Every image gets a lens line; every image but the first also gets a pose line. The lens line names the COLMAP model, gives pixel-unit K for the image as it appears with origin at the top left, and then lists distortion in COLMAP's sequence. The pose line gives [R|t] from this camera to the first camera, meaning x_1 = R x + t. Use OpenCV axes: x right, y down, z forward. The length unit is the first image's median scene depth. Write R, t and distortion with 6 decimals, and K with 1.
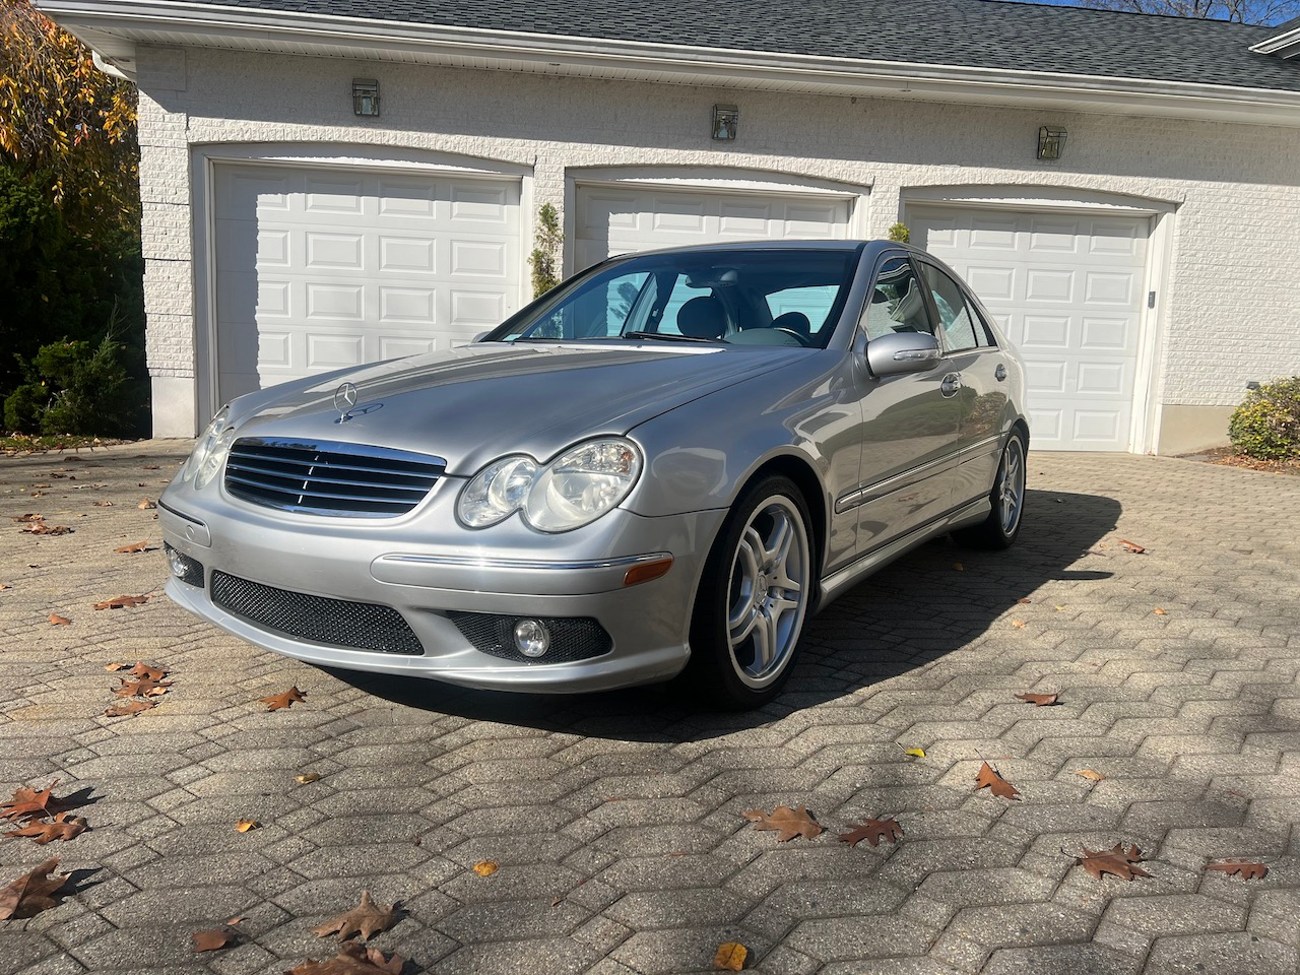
lens RADIAL K [[964.6, 0, 650.0], [0, 964.6, 487.5], [0, 0, 1]] dist [0.039516, -0.043603]
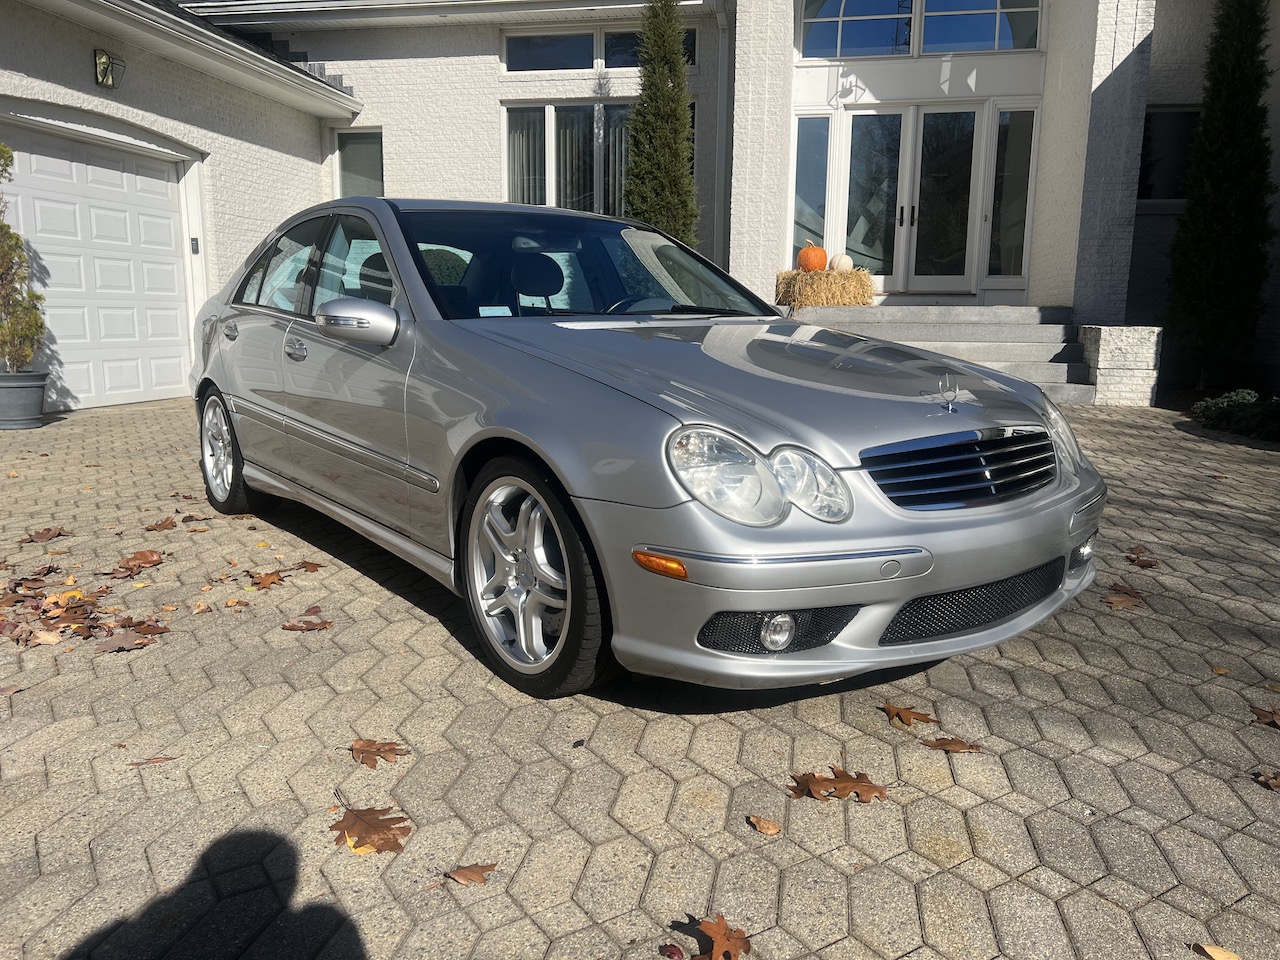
lens RADIAL K [[949.7, 0, 640.0], [0, 949.7, 480.0], [0, 0, 1]] dist [0.039516, -0.043603]
pose [[0.339335, -0.184000, 0.922494, -0.354185], [0.125080, 0.980800, 0.149620, -0.048797], [-0.932313, 0.064614, 0.355834, 0.248829]]
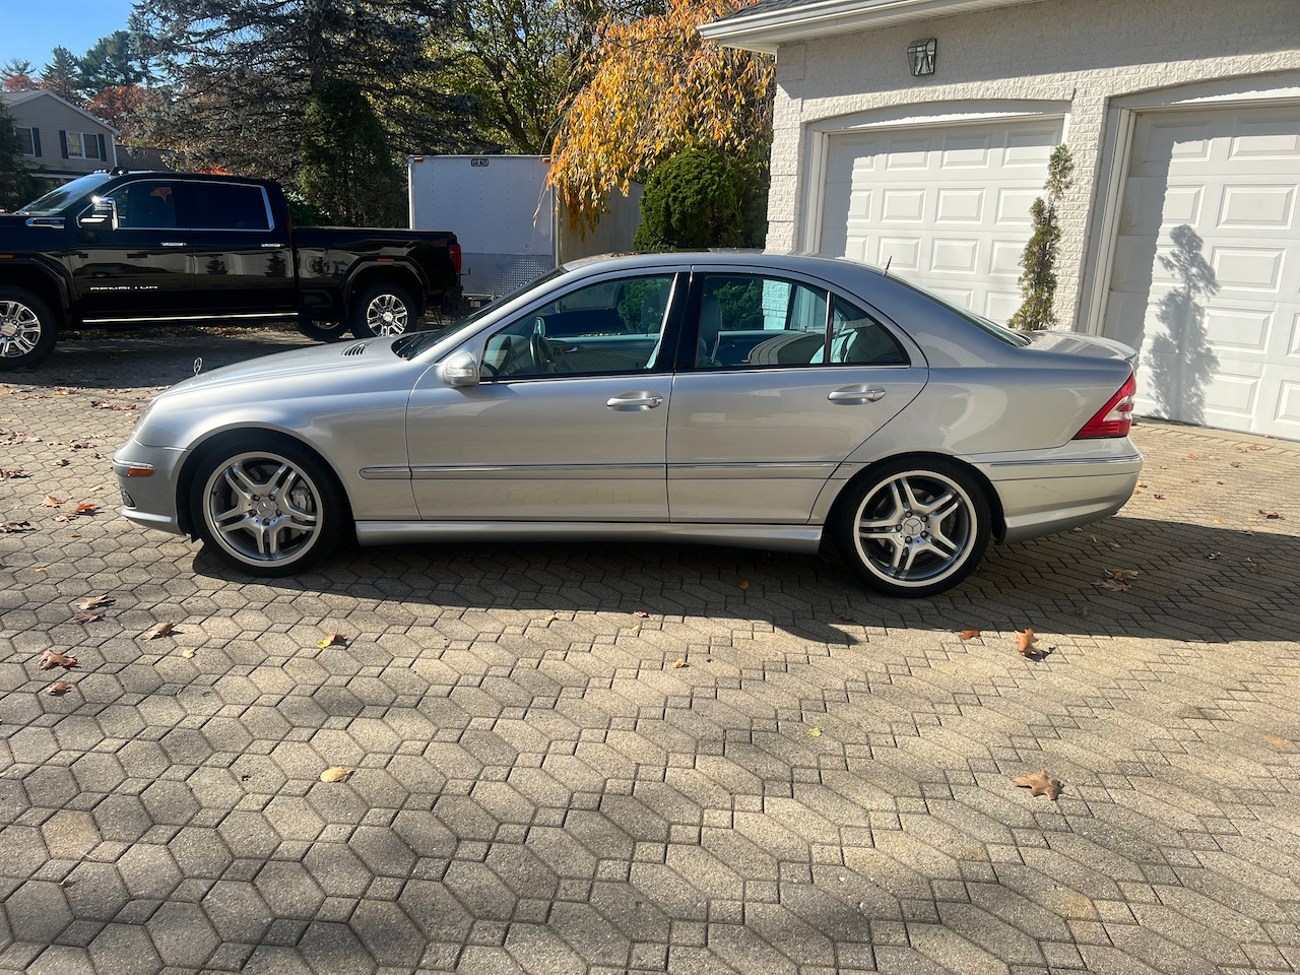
lens RADIAL K [[964.6, 0, 650.0], [0, 964.6, 487.5], [0, 0, 1]] dist [0.039516, -0.043603]
pose [[0.523851, 0.204155, -0.826983, 0.497966], [-0.127384, 0.978712, 0.160921, -0.074834], [0.842231, 0.021045, 0.538706, 0.186925]]
